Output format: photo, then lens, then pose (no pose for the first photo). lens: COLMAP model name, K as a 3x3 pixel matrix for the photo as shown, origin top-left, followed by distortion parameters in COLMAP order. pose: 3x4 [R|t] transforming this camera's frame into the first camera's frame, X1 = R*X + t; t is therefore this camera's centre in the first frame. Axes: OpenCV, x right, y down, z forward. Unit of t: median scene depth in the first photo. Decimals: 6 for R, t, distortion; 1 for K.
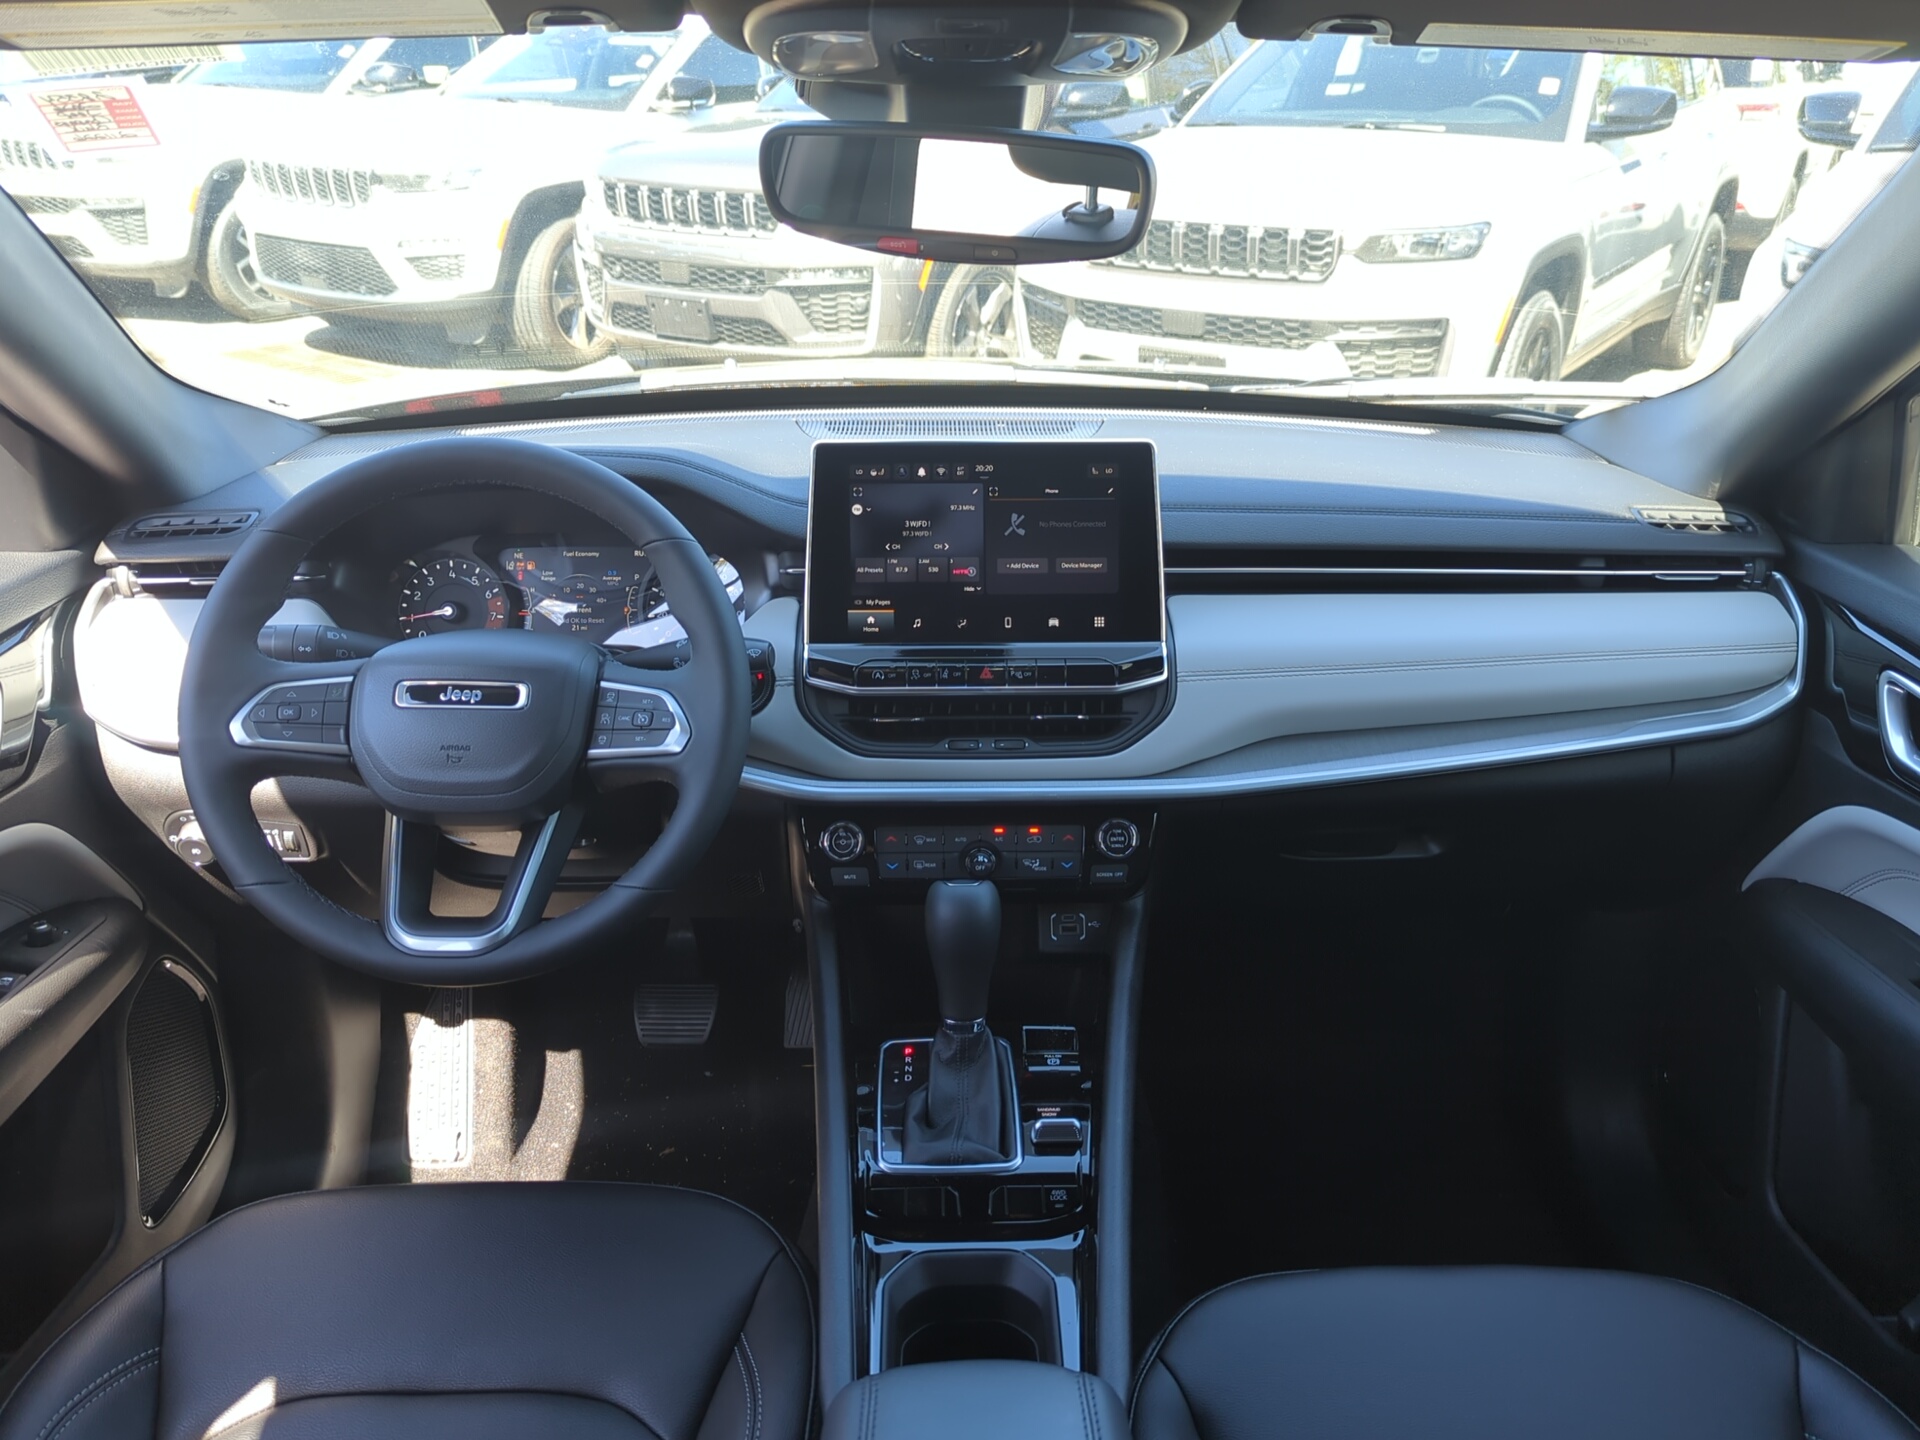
lens RADIAL K [[1565.2, 0, 991.3], [0, 1565.2, 696.3], [0, 0, 1]] dist [0.059564, -0.062571]
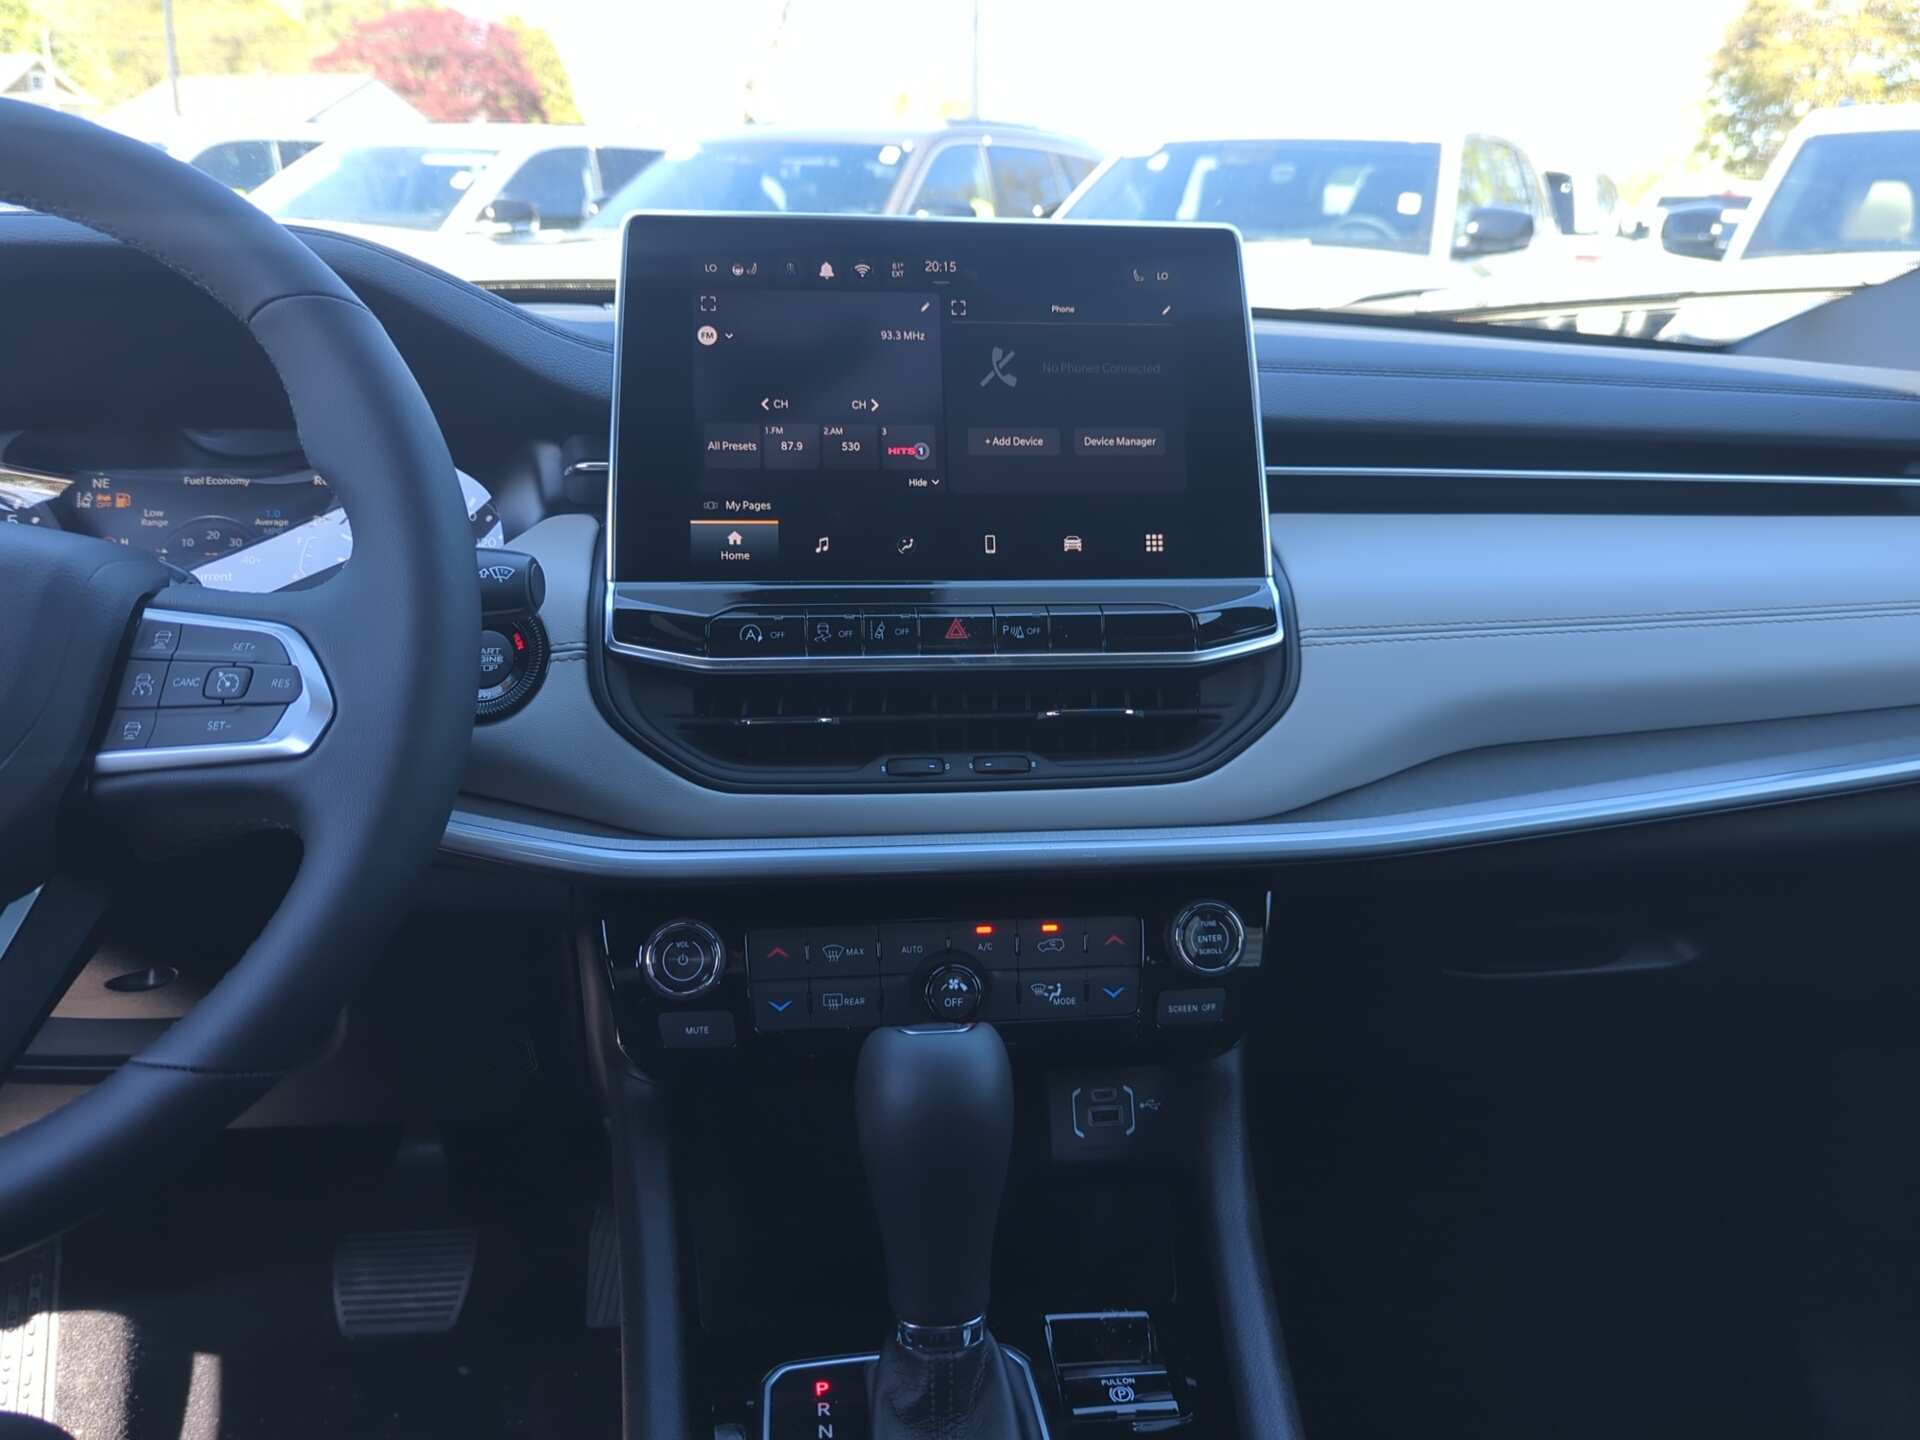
lens RADIAL K [[1565.2, 0, 986.2], [0, 1565.2, 696.9], [0, 0, 1]] dist [0.059564, -0.062571]
pose [[0.994938, -0.014298, 0.099472, -0.044077], [0.024901, 0.994034, -0.106191, 0.061558], [-0.097360, 0.108131, 0.989358, 0.451425]]
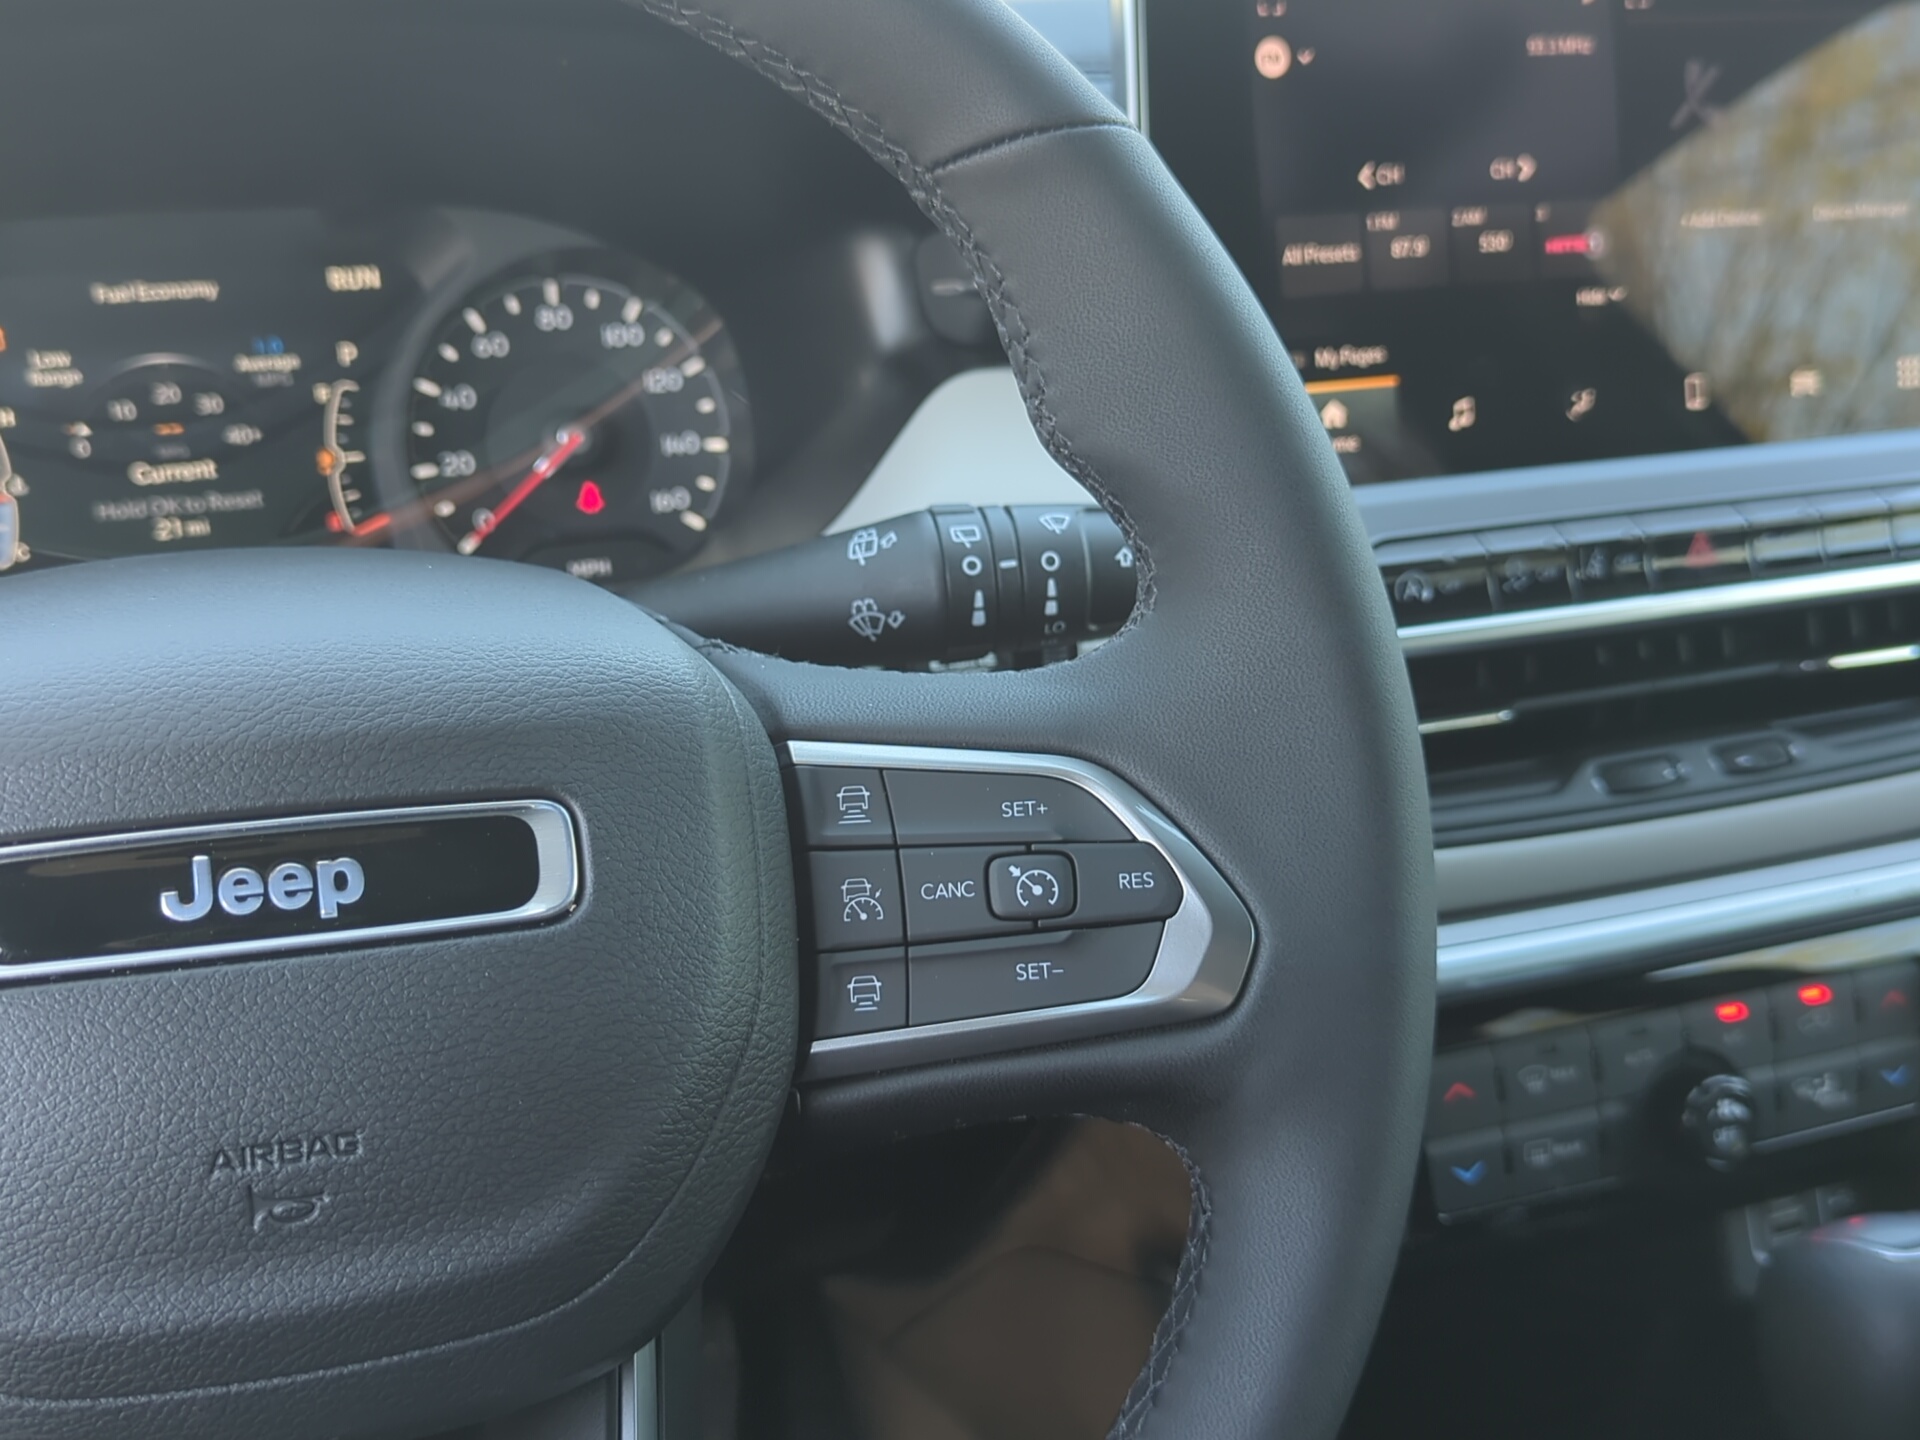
lens RADIAL K [[2247.2, 0, 991.7], [0, 2247.2, 687.1], [0, 0, 1]] dist [0.021736, 0.000000]
pose [[0.941870, -0.113060, 0.316383, -0.280094], [0.093382, 0.992669, 0.076735, -0.034455], [-0.322739, -0.042730, 0.945523, 0.571942]]
